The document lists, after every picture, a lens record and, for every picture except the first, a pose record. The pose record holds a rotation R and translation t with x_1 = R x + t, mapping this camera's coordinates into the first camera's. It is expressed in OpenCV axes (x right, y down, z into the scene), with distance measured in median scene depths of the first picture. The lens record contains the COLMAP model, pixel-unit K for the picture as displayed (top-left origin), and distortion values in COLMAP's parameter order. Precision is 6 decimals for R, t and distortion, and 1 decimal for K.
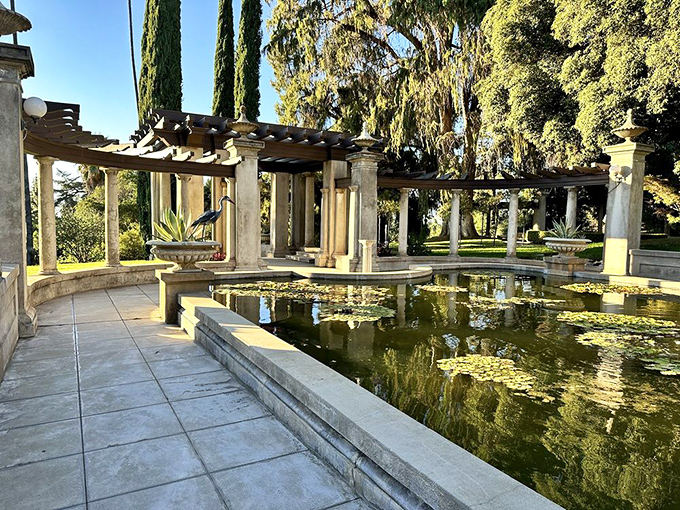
lens RADIAL K [[484.0, 0, 340.0], [0, 484.0, 255.0], [0, 0, 1]] dist [-0.008732, -0.003224]
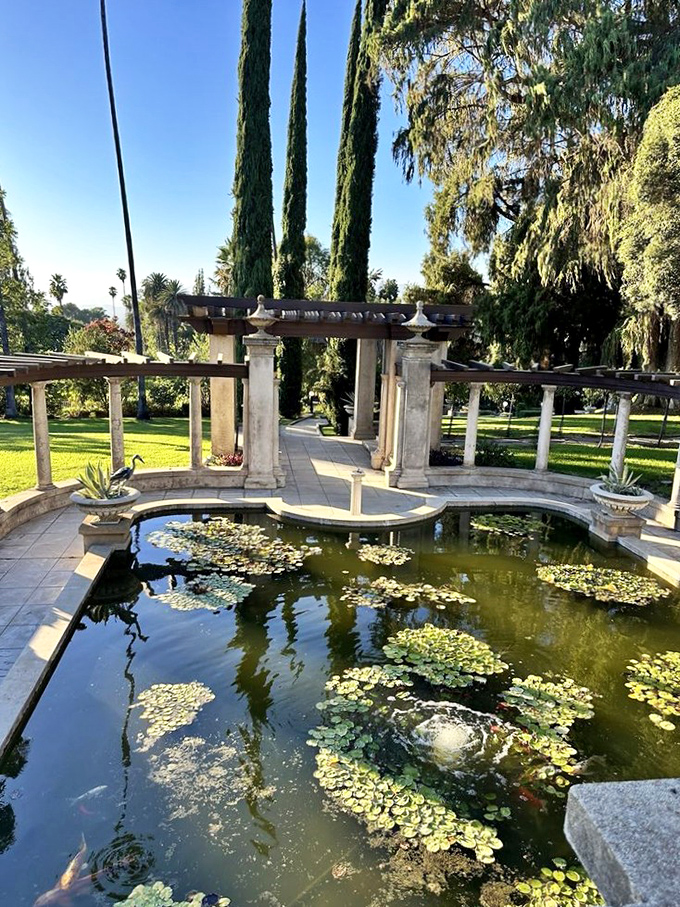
lens RADIAL K [[654.2, 0, 340.0], [0, 654.2, 453.5], [0, 0, 1]] dist [0.005988, 0.001181]
pose [[0.933009, 0.087934, -0.348944, 0.326196], [-0.042952, 0.989965, 0.134627, -0.165767], [0.357281, -0.110620, 0.927423, -0.073854]]
